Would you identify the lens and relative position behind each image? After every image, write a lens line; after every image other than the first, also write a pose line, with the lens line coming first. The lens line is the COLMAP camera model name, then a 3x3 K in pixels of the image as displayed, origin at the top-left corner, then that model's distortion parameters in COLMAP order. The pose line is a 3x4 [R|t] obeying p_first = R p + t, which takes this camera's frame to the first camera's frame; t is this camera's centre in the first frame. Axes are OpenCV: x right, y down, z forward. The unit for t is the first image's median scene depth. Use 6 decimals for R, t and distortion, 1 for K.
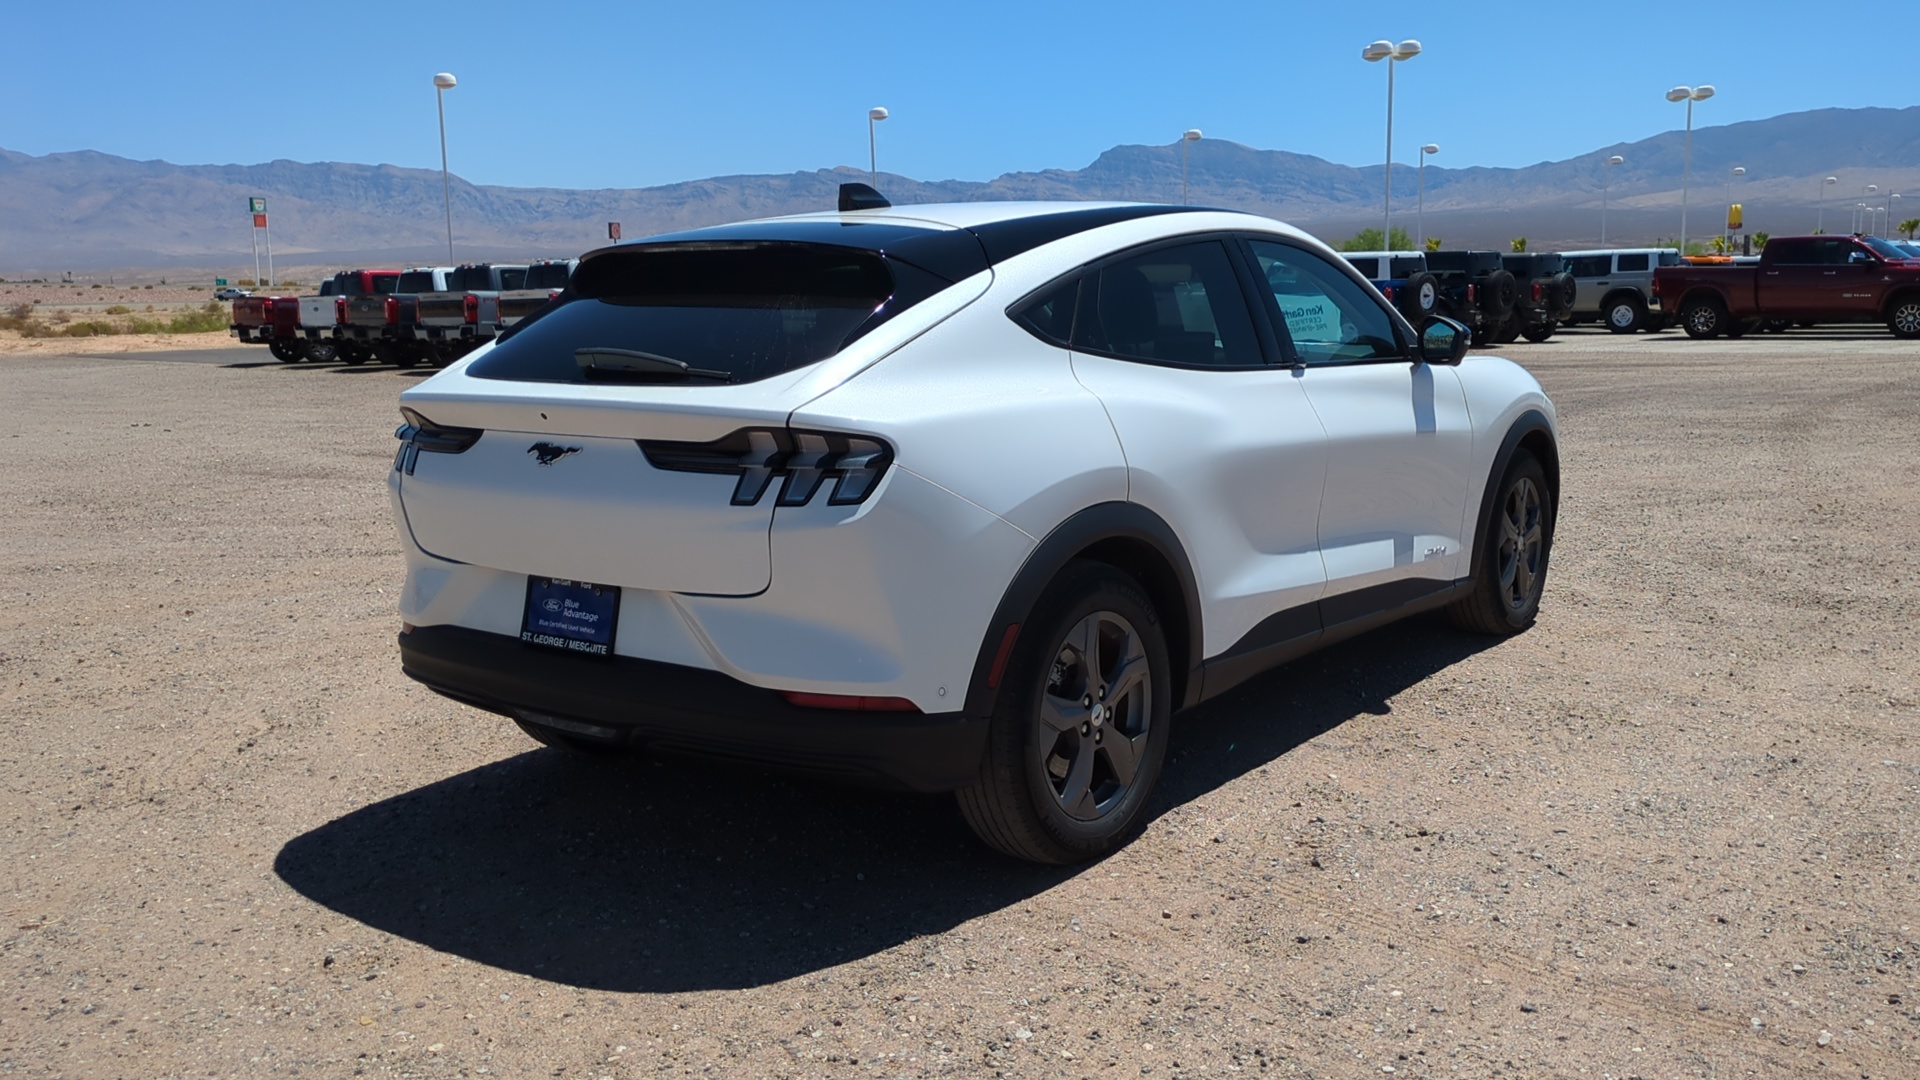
lens RADIAL K [[1661.5, 0, 999.9], [0, 1661.5, 552.9], [0, 0, 1]] dist [0.058326, -0.073671]
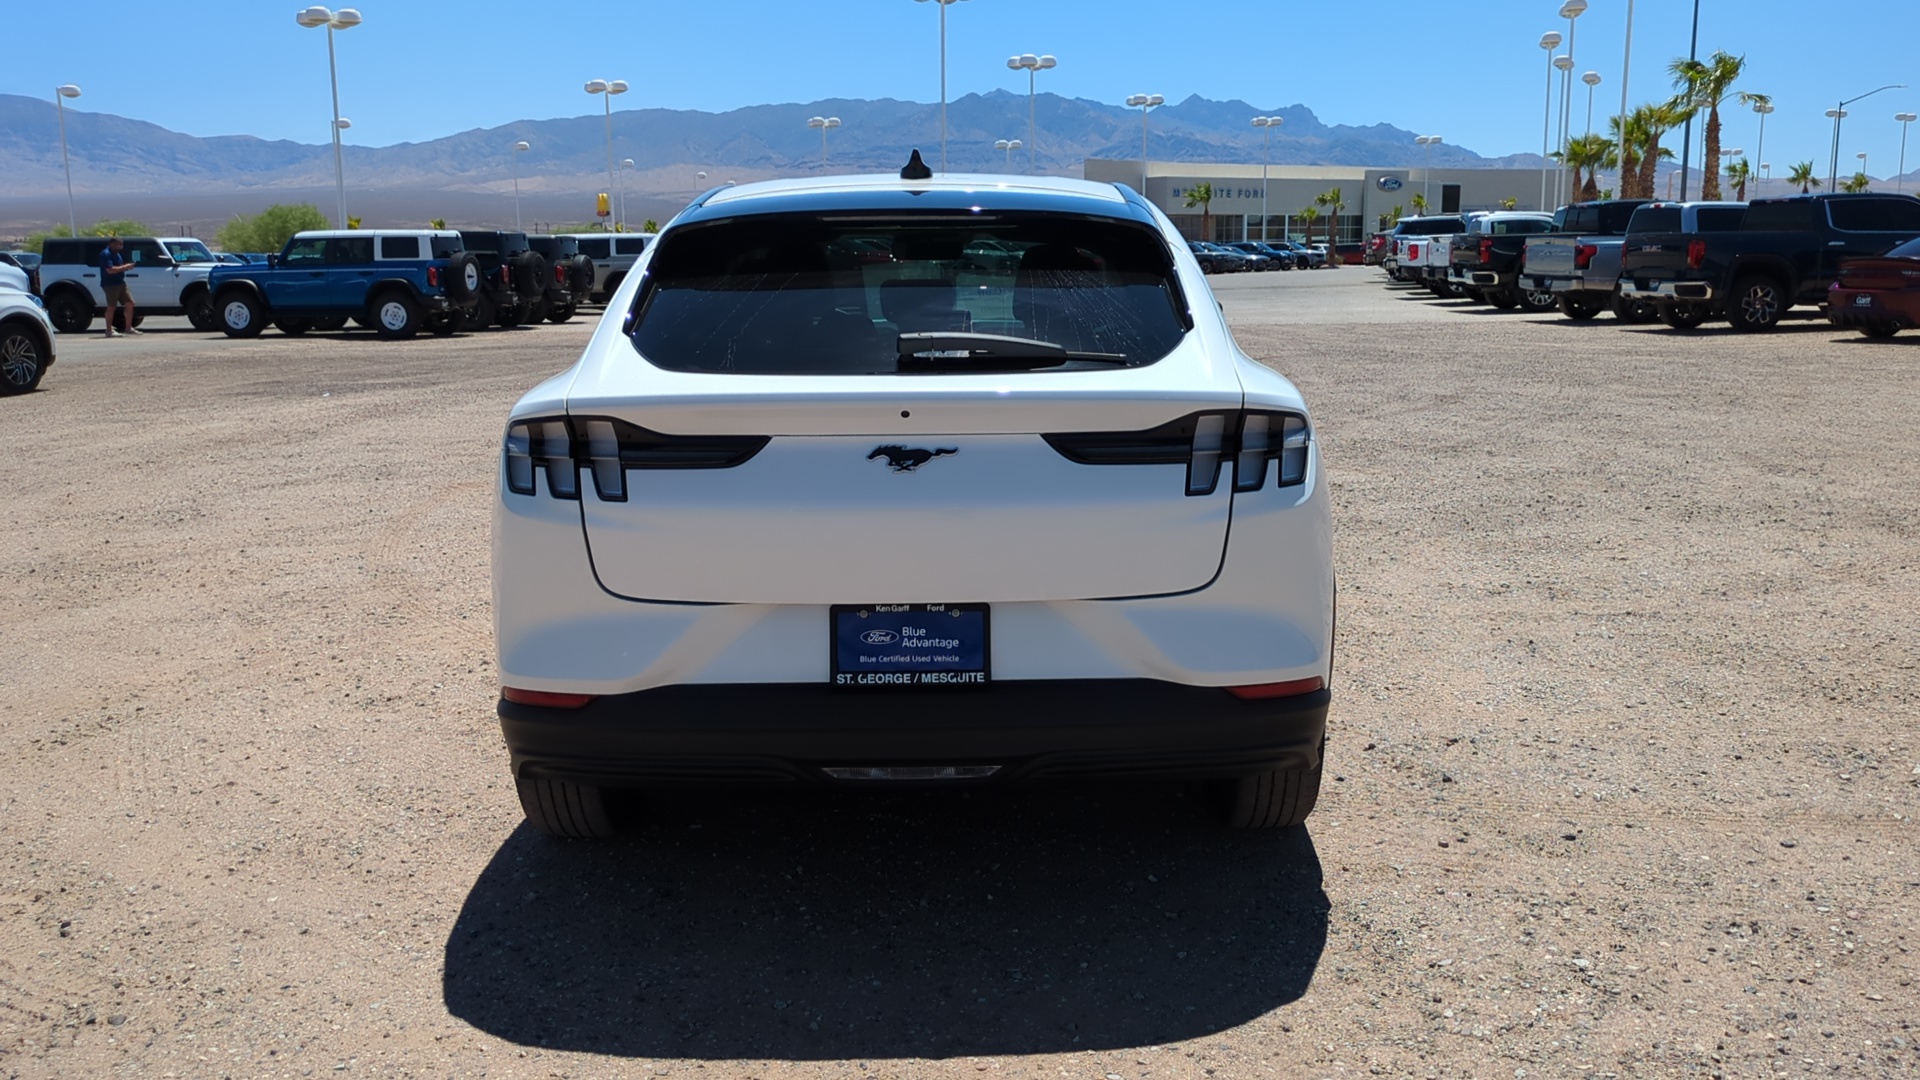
lens RADIAL K [[1661.5, 0, 960.4], [0, 1661.5, 542.6], [0, 0, 1]] dist [0.058326, -0.073671]
pose [[0.798152, -0.095248, 0.594879, -0.722970], [0.092487, 0.995090, 0.035237, -0.041779], [-0.595315, 0.026894, 0.803042, 0.291351]]
